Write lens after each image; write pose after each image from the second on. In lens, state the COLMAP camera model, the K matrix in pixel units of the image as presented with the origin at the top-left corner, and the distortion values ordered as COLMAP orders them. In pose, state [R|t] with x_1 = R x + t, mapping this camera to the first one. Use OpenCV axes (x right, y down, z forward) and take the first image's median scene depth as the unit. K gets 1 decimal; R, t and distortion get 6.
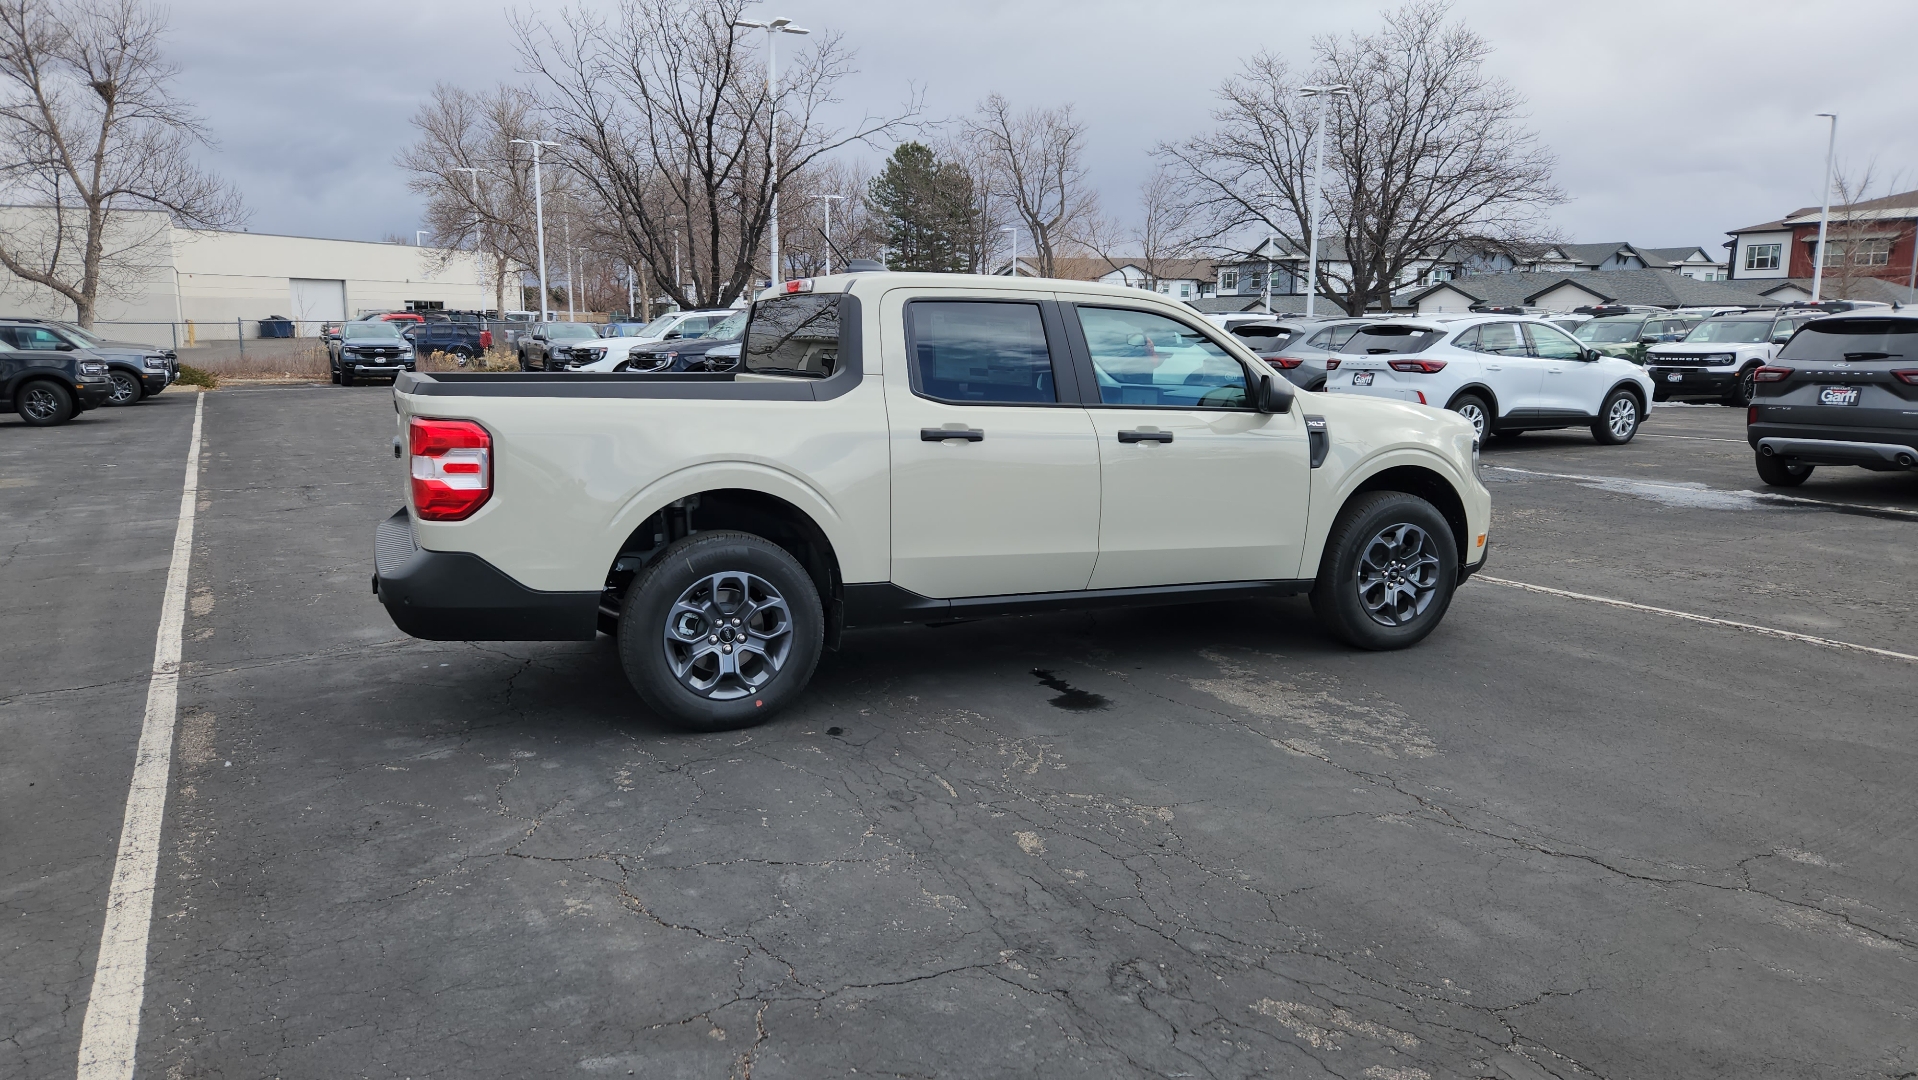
lens RADIAL K [[1282.2, 0, 934.9], [0, 1282.2, 531.2], [0, 0, 1]] dist [0.078486, -0.065959]
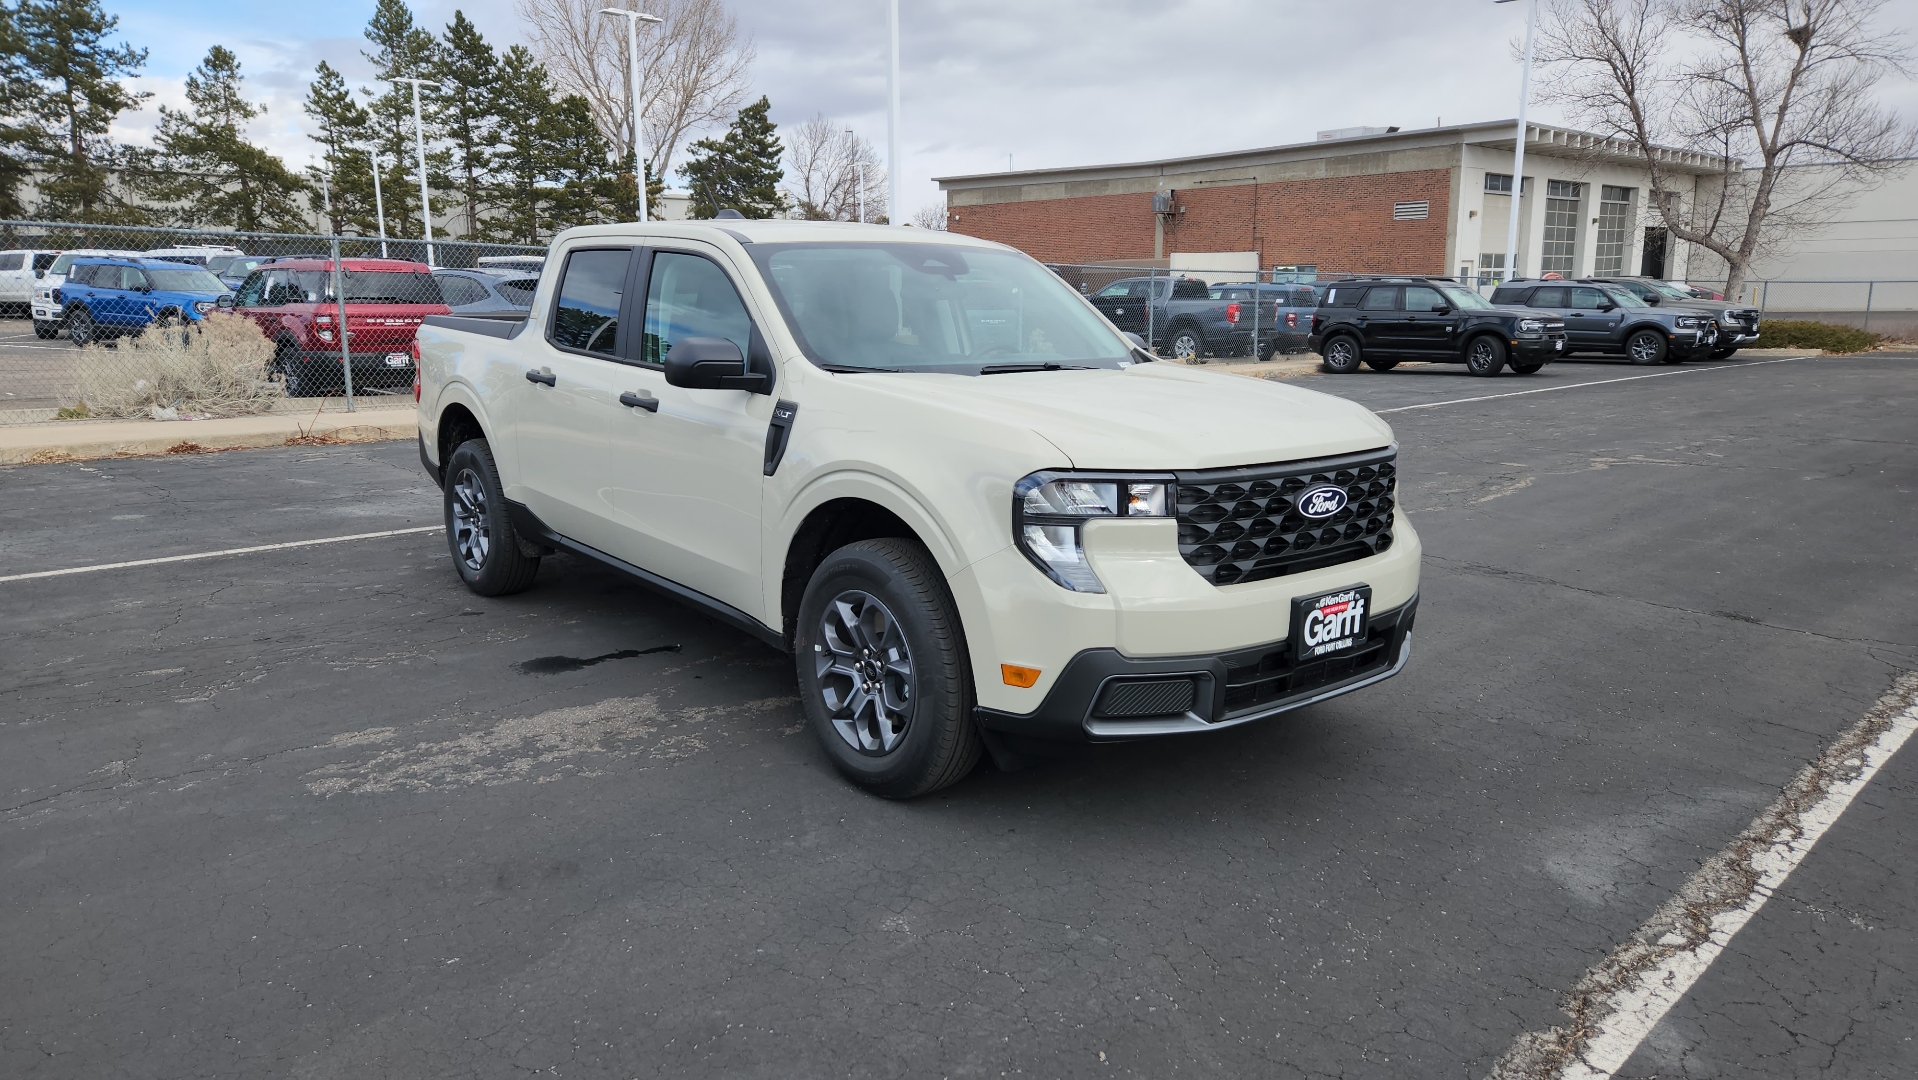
lens RADIAL K [[1279.7, 0, 925.8], [0, 1279.7, 556.3], [0, 0, 1]] dist [0.076509, -0.063556]
pose [[0.263841, 0.195133, -0.944622, 1.004333], [-0.150056, 0.975704, 0.159642, -0.132896], [0.952823, 0.099626, 0.286712, 0.905548]]
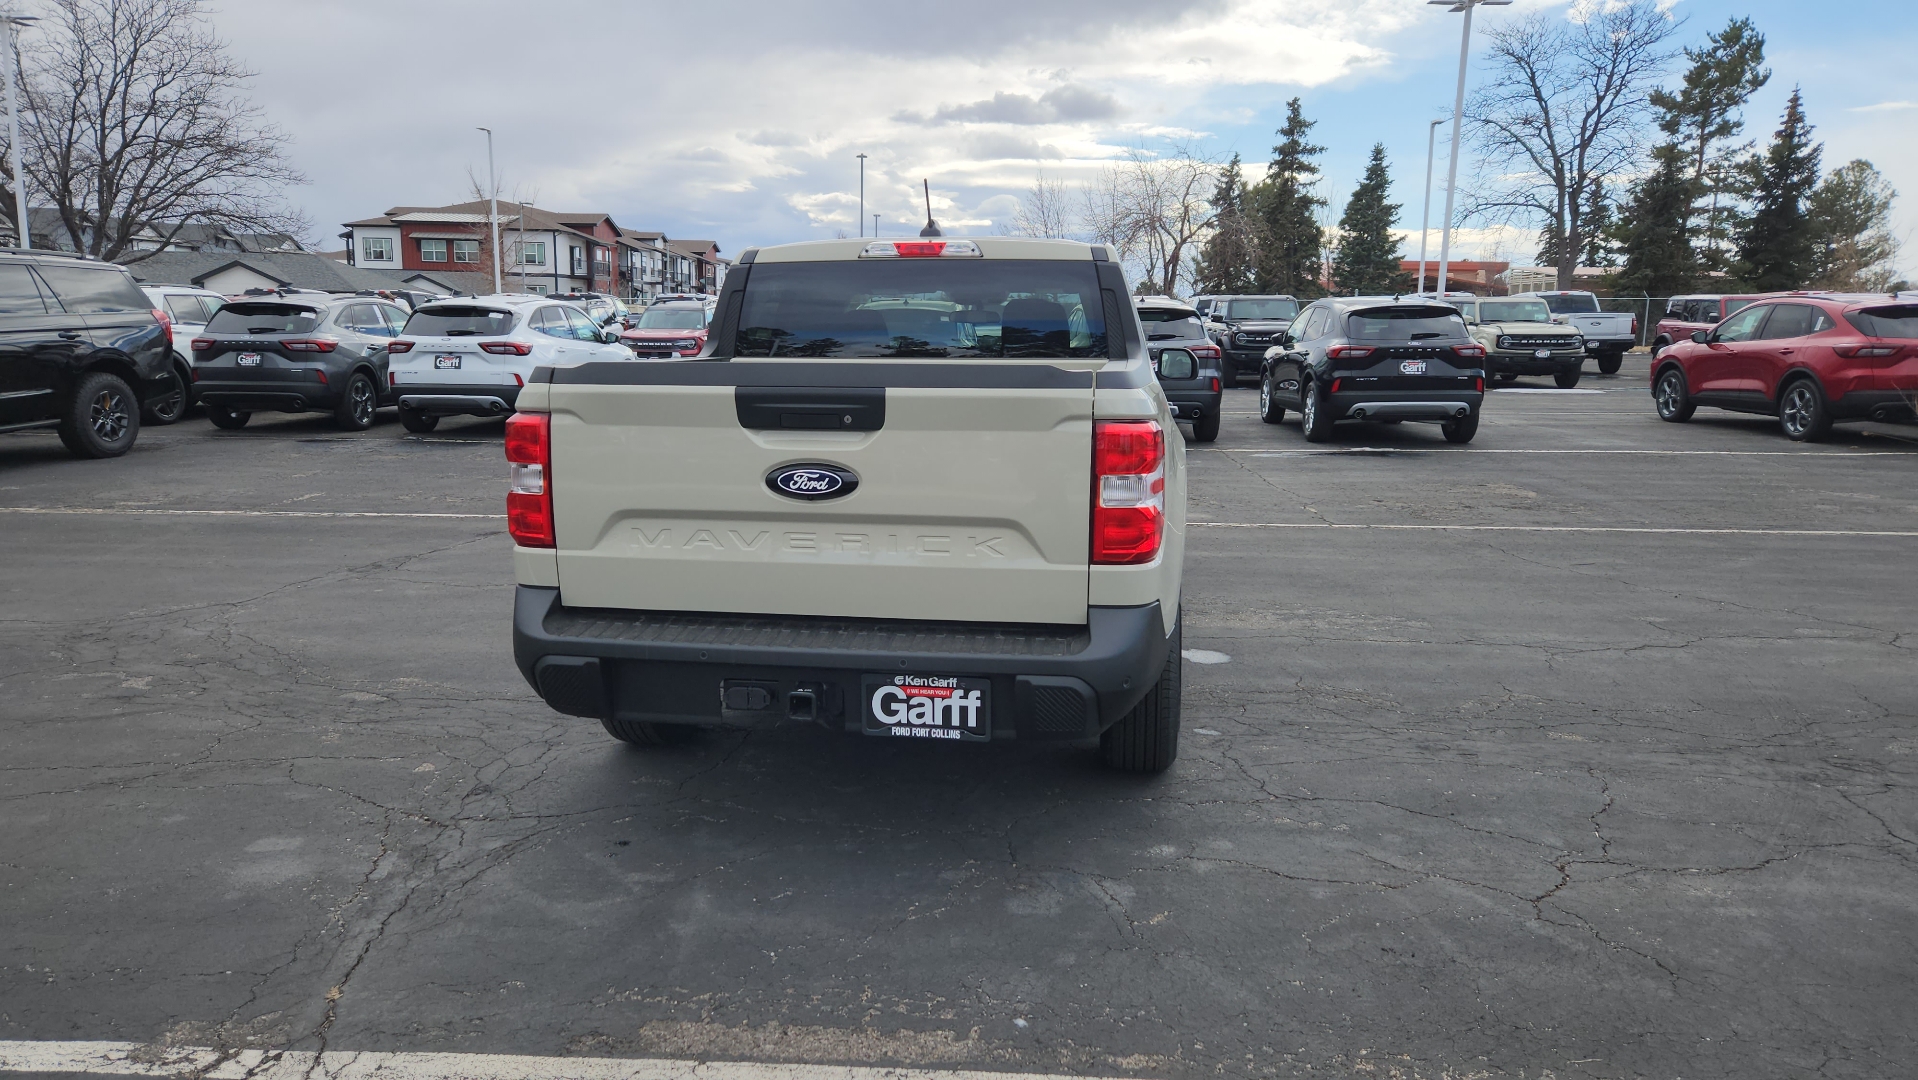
lens RADIAL K [[1274.2, 0, 930.8], [0, 1274.2, 533.7], [0, 0, 1]] dist [0.079177, -0.063882]
pose [[0.538743, -0.134756, 0.831623, -0.812642], [0.122464, 0.989166, 0.080949, -0.075412], [-0.833522, 0.058233, 0.549409, 0.555223]]
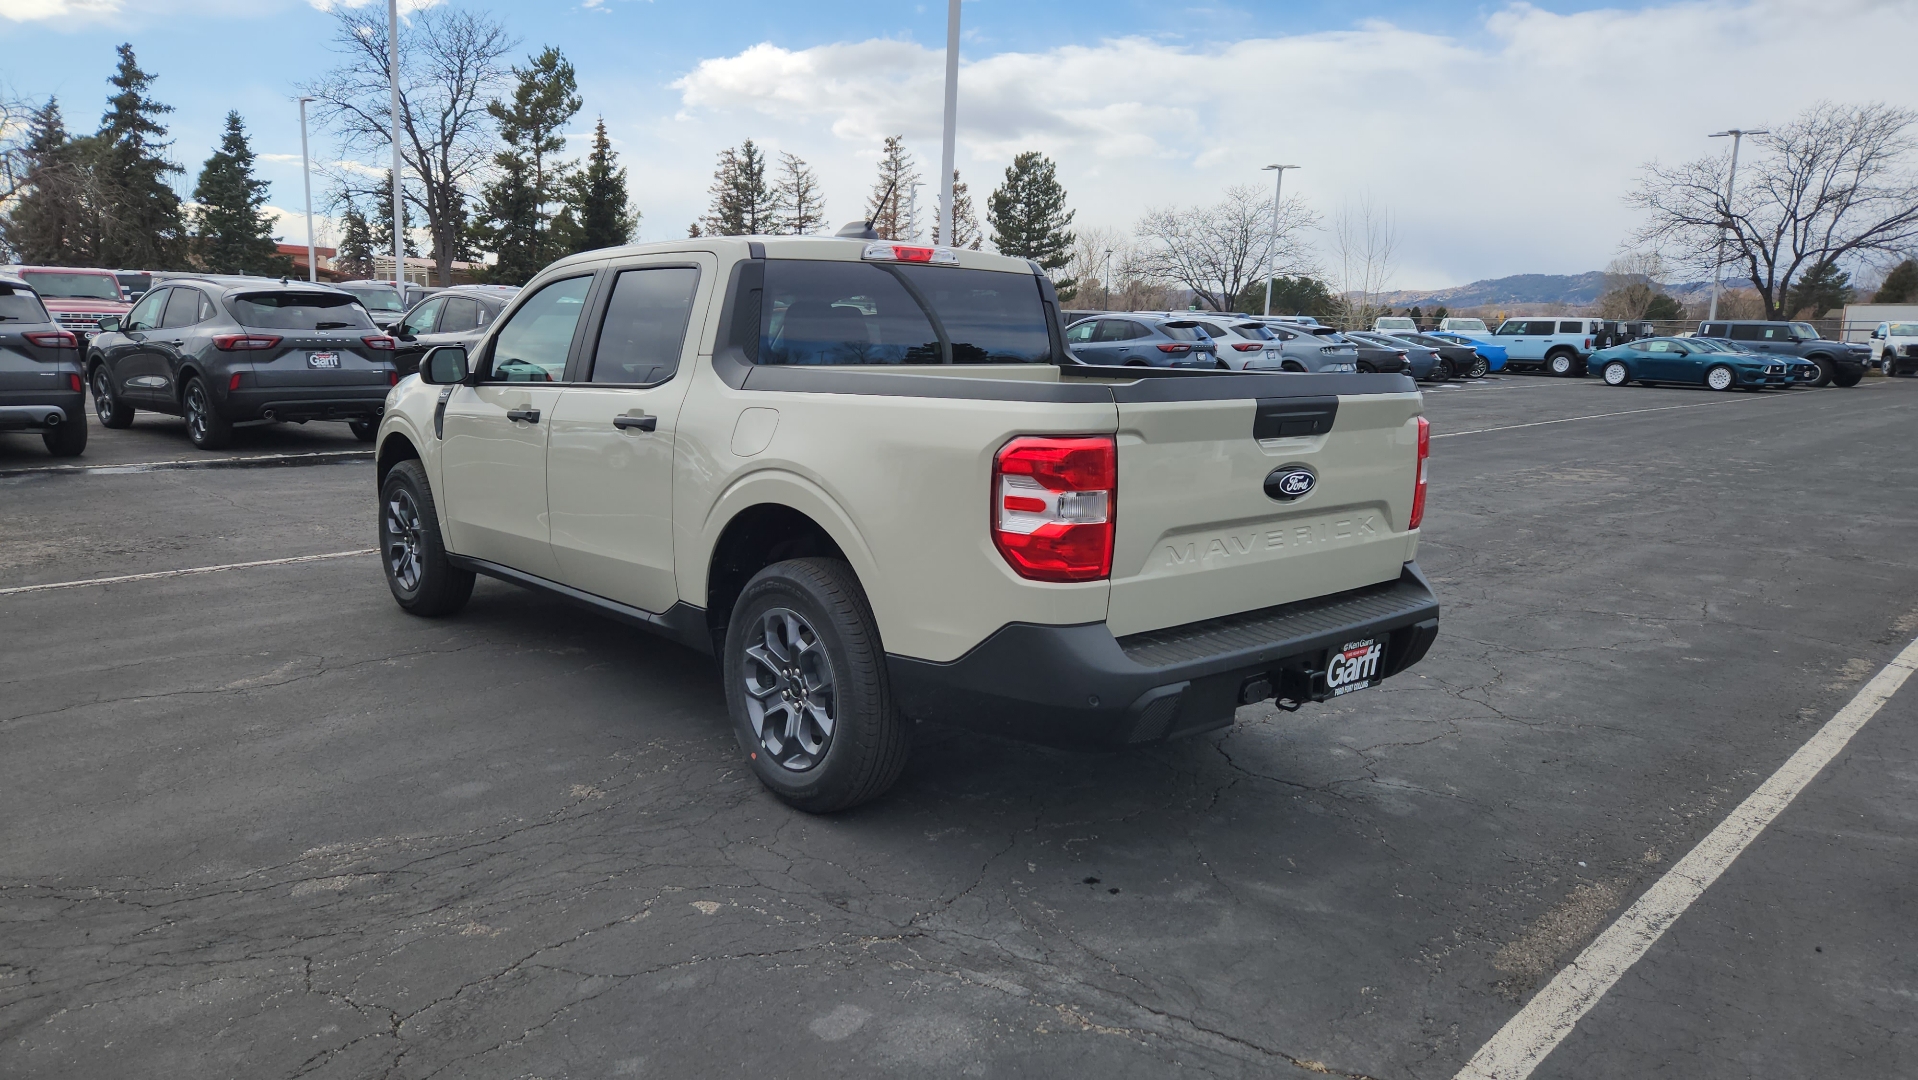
lens RADIAL K [[1274.2, 0, 930.8], [0, 1274.2, 533.7], [0, 0, 1]] dist [0.079177, -0.063882]
pose [[-0.292916, -0.159895, 0.942674, -0.910153], [0.118623, 0.972224, 0.201767, -0.181538], [-0.948751, 0.170924, -0.265813, 1.238697]]
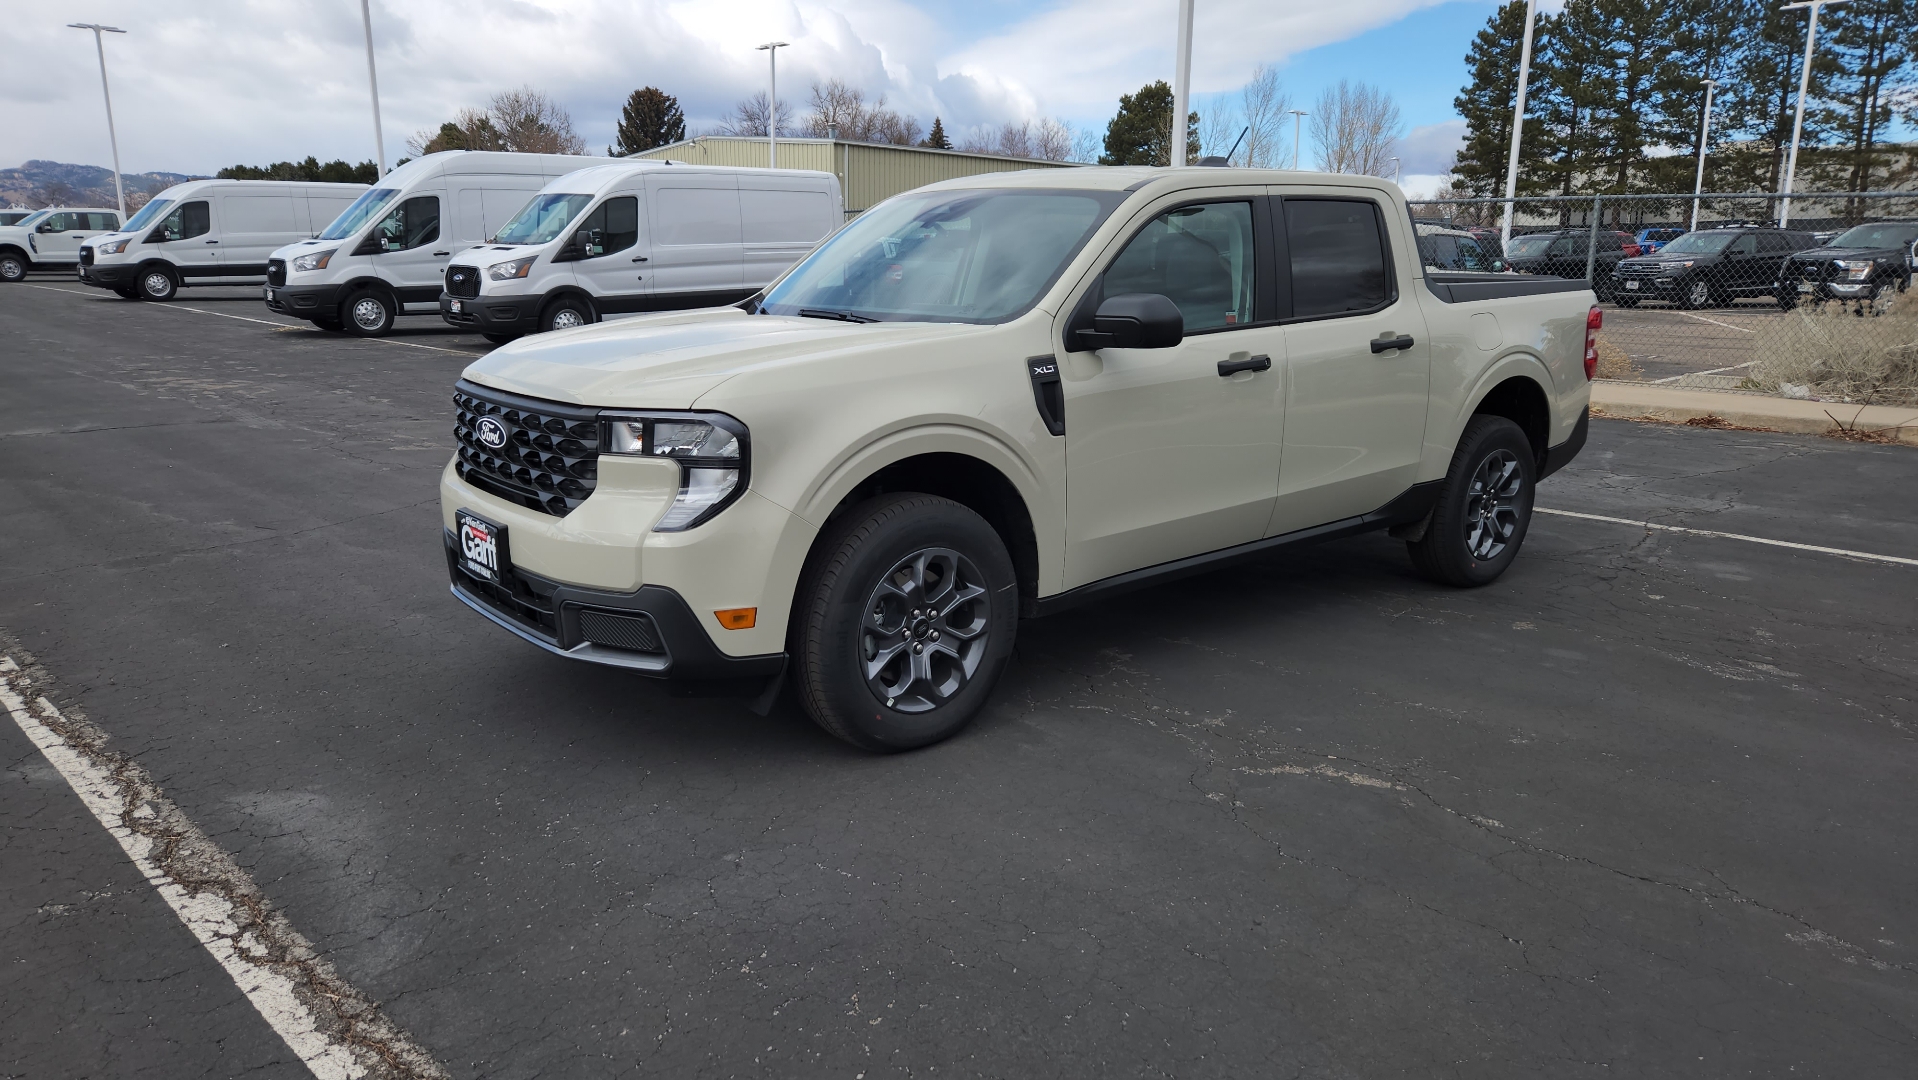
lens RADIAL K [[1276.2, 0, 929.0], [0, 1276.2, 561.5], [0, 0, 1]] dist [0.074819, -0.062459]
pose [[-0.964232, 0.051108, -0.260088, 0.417613], [-0.050742, 0.927496, 0.370374, -0.281779], [0.260159, 0.370323, -0.891727, 1.937695]]
